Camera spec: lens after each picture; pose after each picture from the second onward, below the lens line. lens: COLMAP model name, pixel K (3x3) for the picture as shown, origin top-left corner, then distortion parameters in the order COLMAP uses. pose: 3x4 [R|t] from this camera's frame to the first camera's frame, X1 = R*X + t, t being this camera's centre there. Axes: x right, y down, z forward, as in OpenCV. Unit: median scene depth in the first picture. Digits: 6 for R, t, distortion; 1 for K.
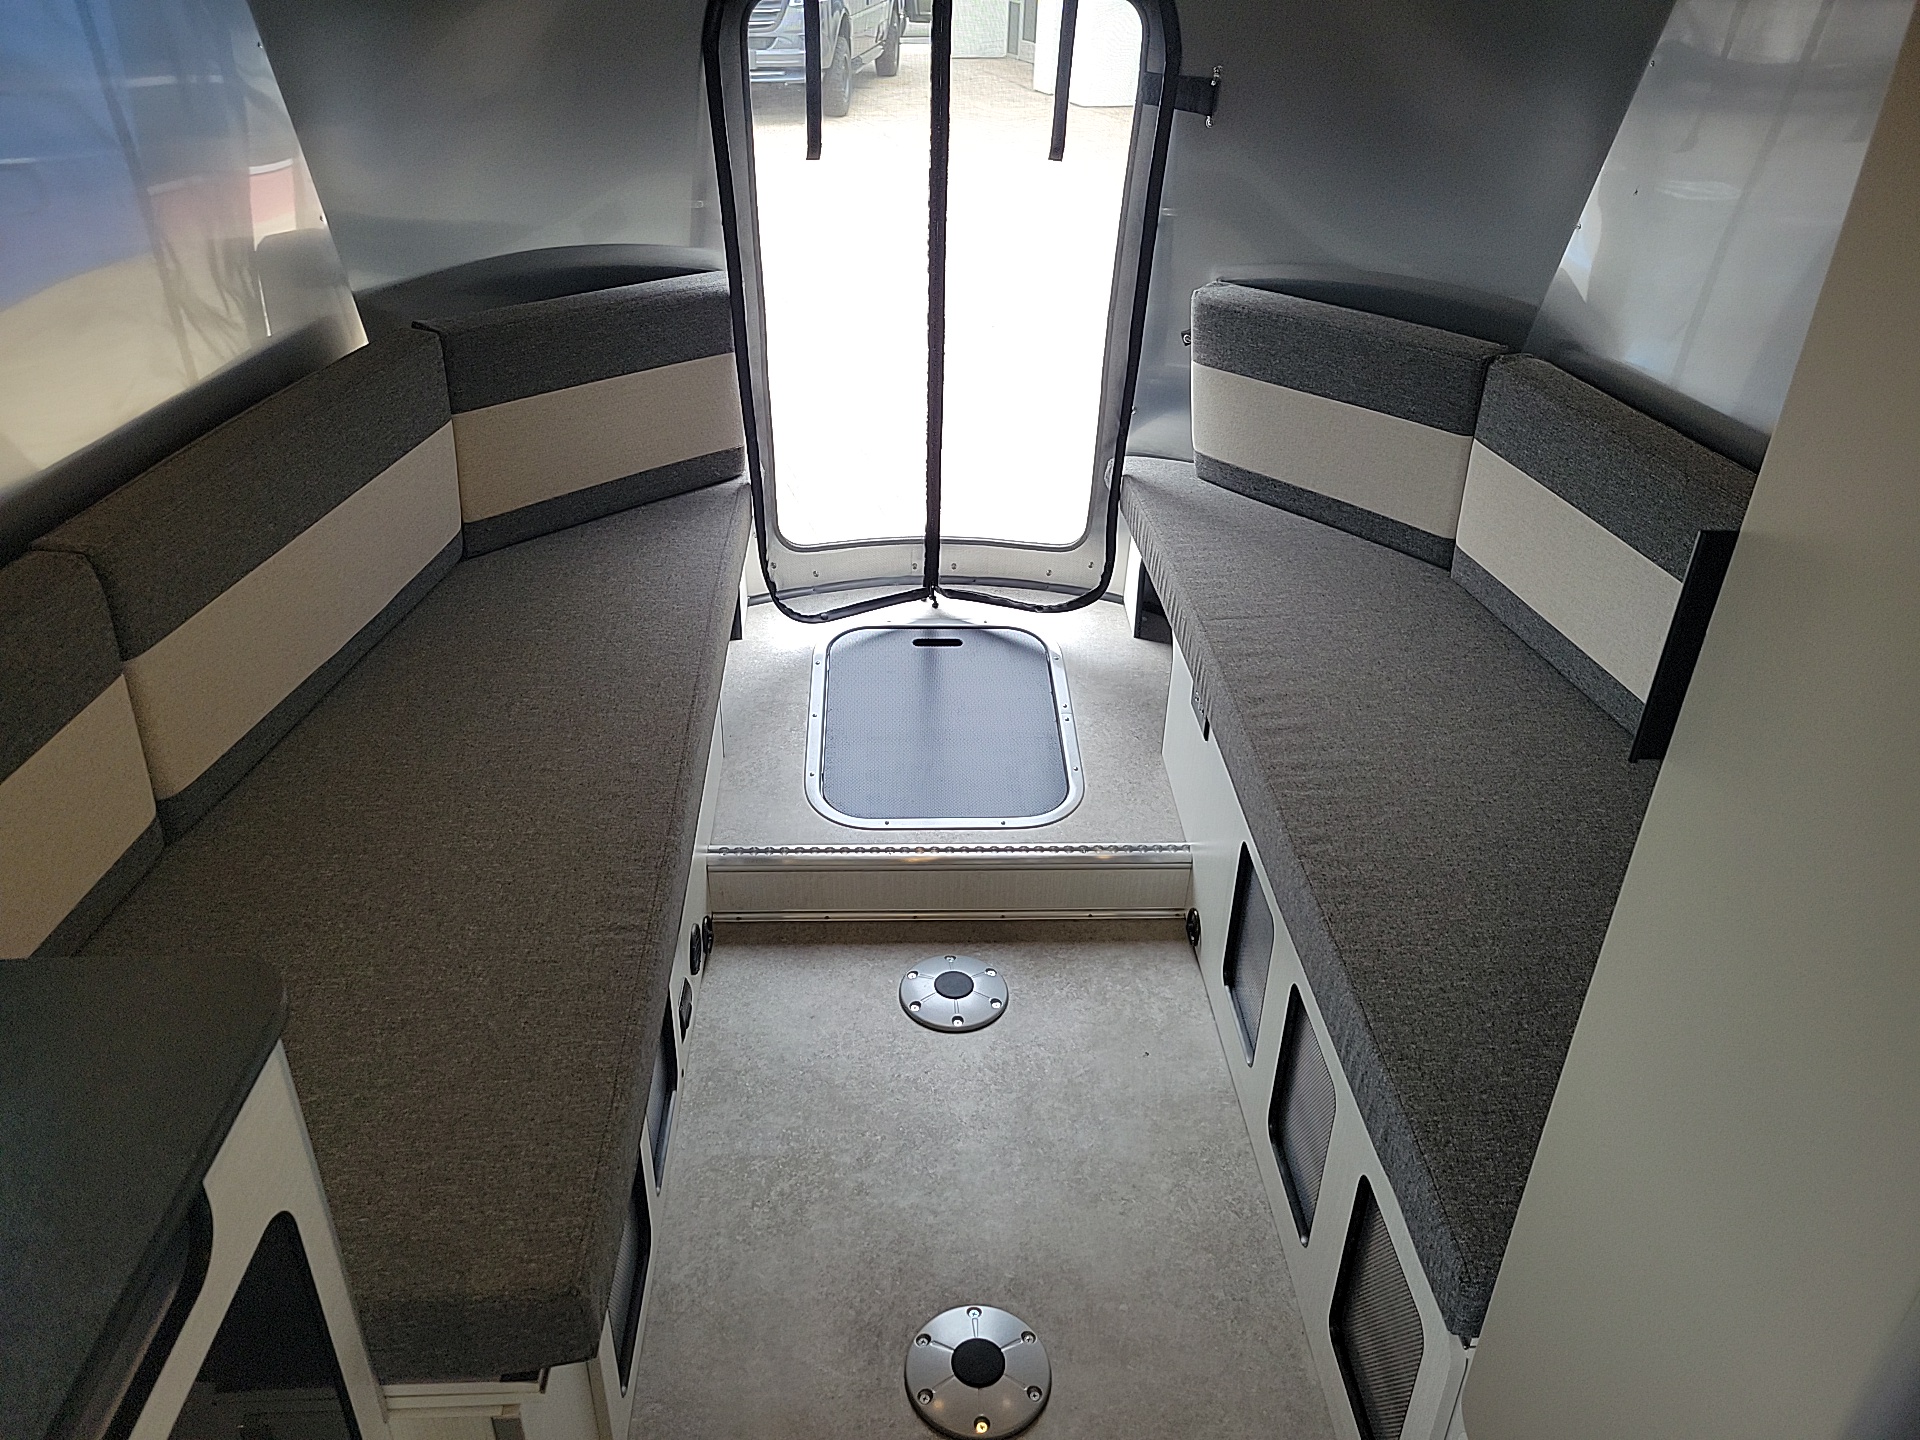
lens RADIAL K [[1473.0, 0, 946.8], [0, 1473.0, 721.4], [0, 0, 1]] dist [0.064713, -0.040430]
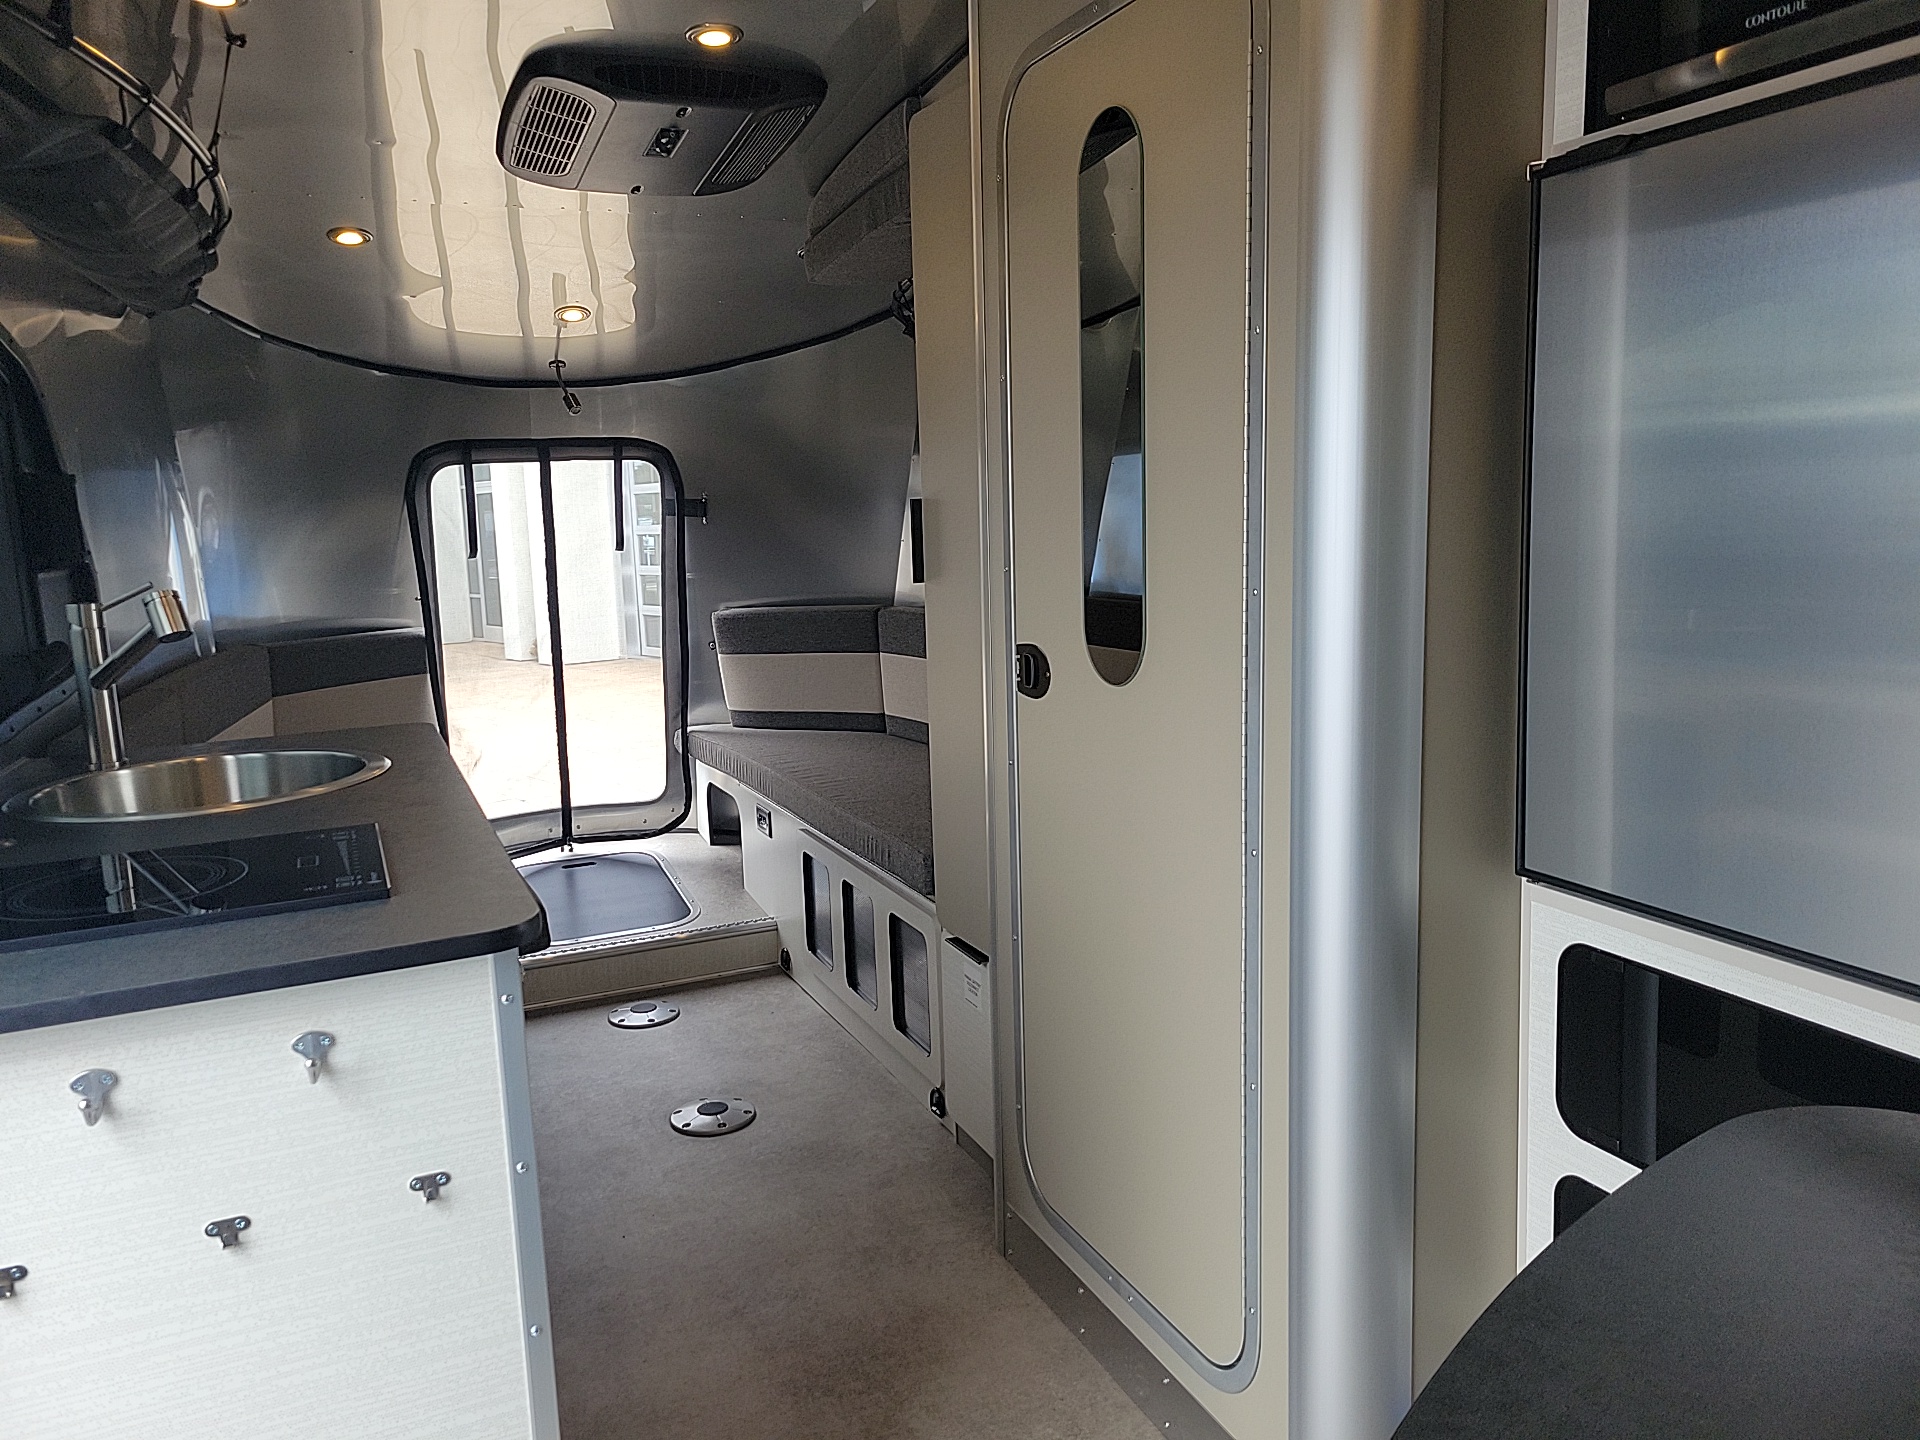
lens RADIAL K [[1473.0, 0, 951.7], [0, 1473.0, 717.3], [0, 0, 1]] dist [0.064713, -0.040430]
pose [[0.930165, -0.111705, 0.349735, -0.205479], [0.231534, 0.917759, -0.322663, 0.478512], [-0.284929, 0.381105, 0.879531, -0.586310]]
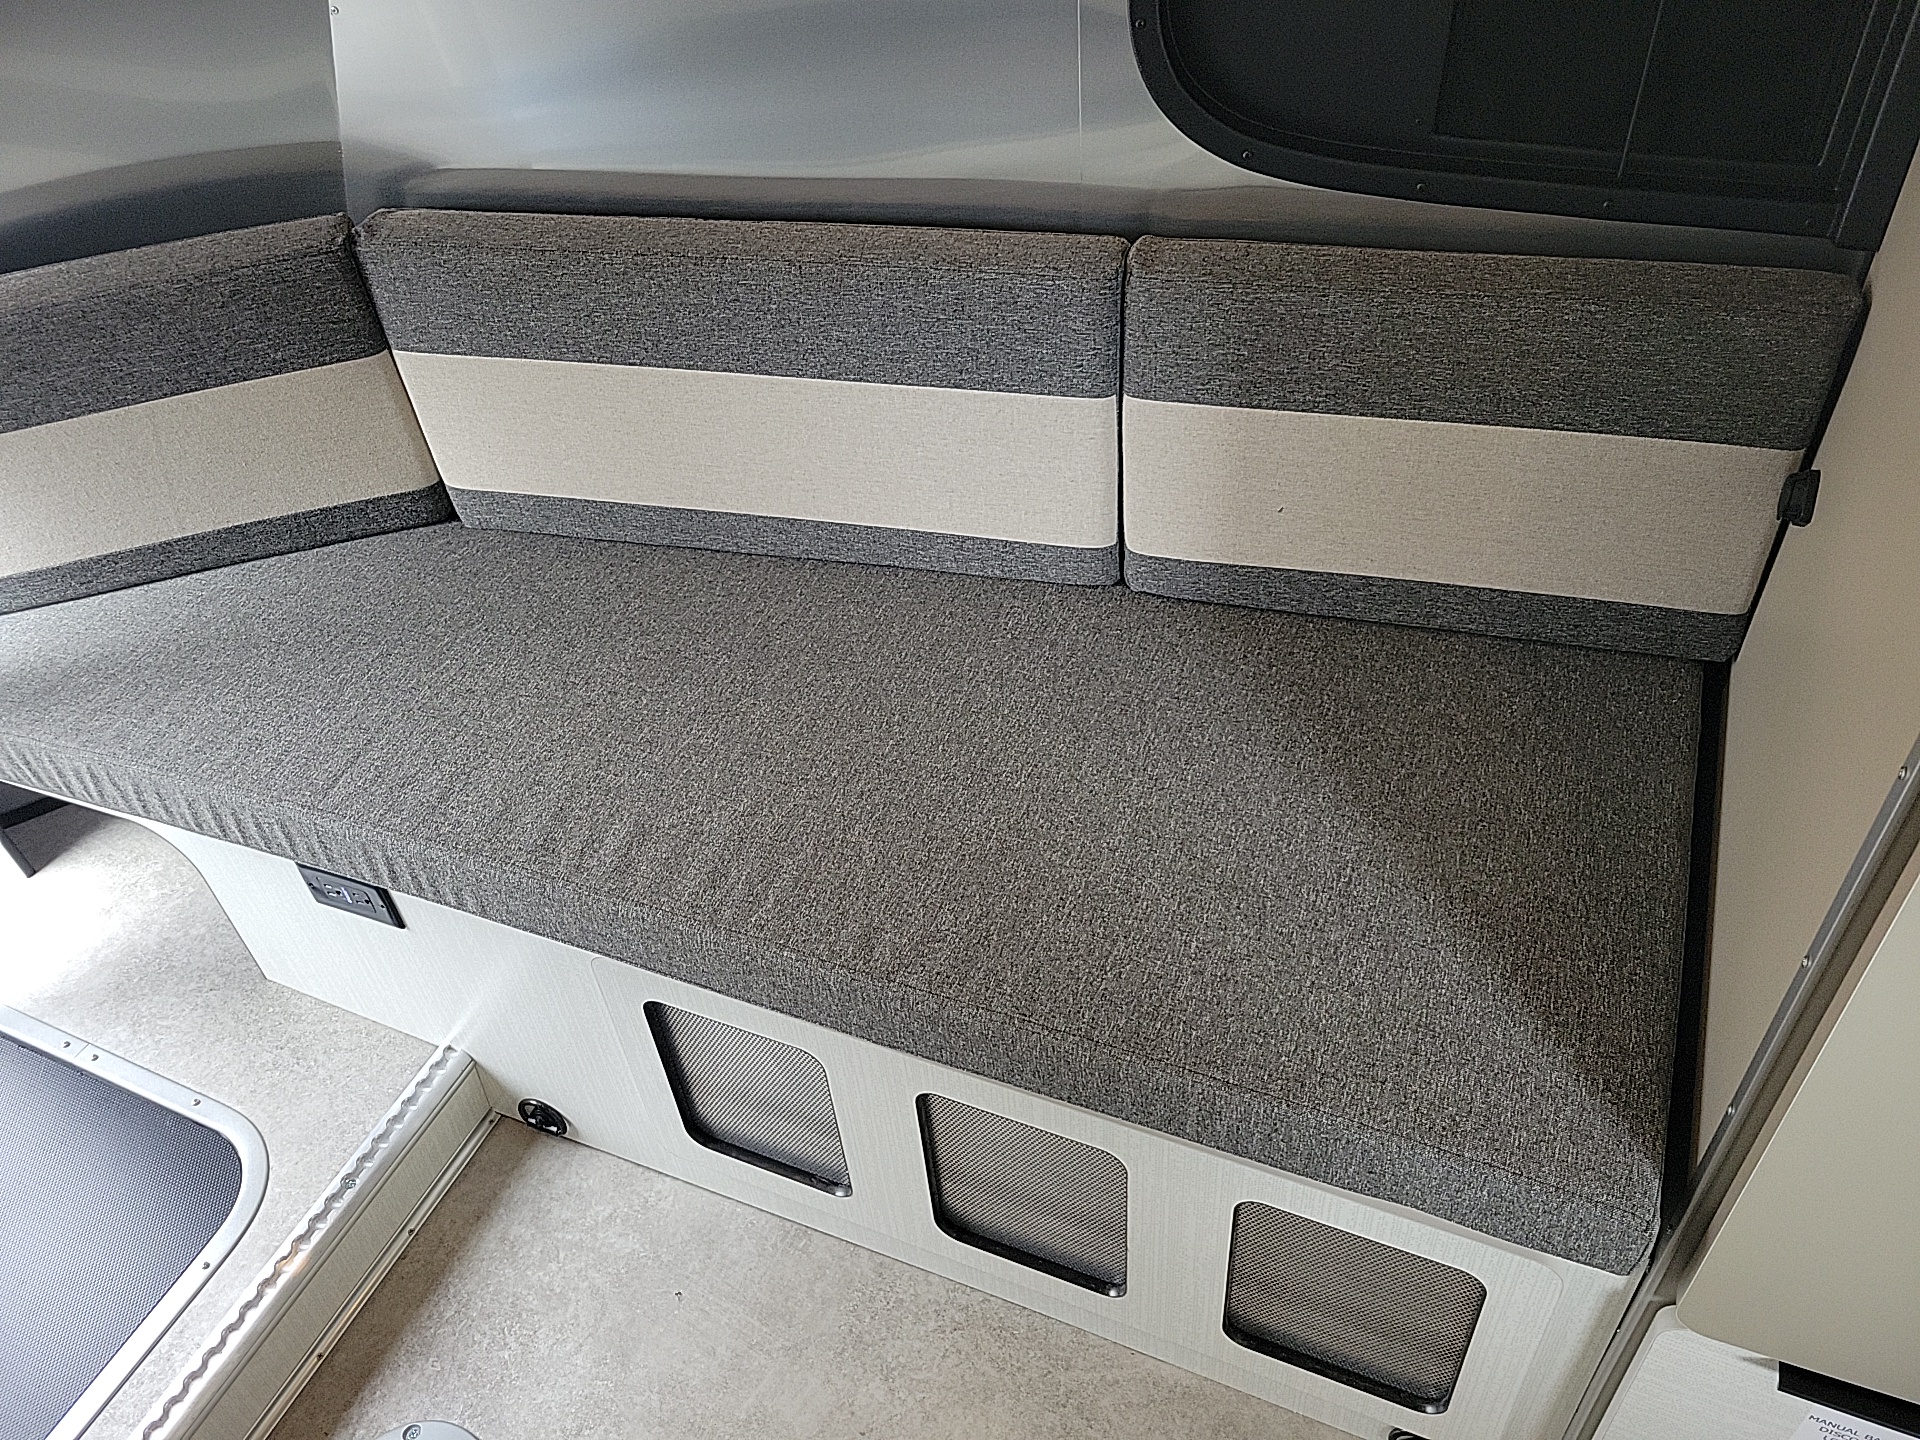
lens RADIAL K [[1473.0, 0, 946.8], [0, 1473.0, 715.5], [0, 0, 1]] dist [0.064713, -0.040430]
pose [[0.423582, -0.646771, 0.634244, -0.082730], [0.533280, 0.744015, 0.402558, -0.197795], [-0.732250, 0.167713, 0.660062, 0.367834]]
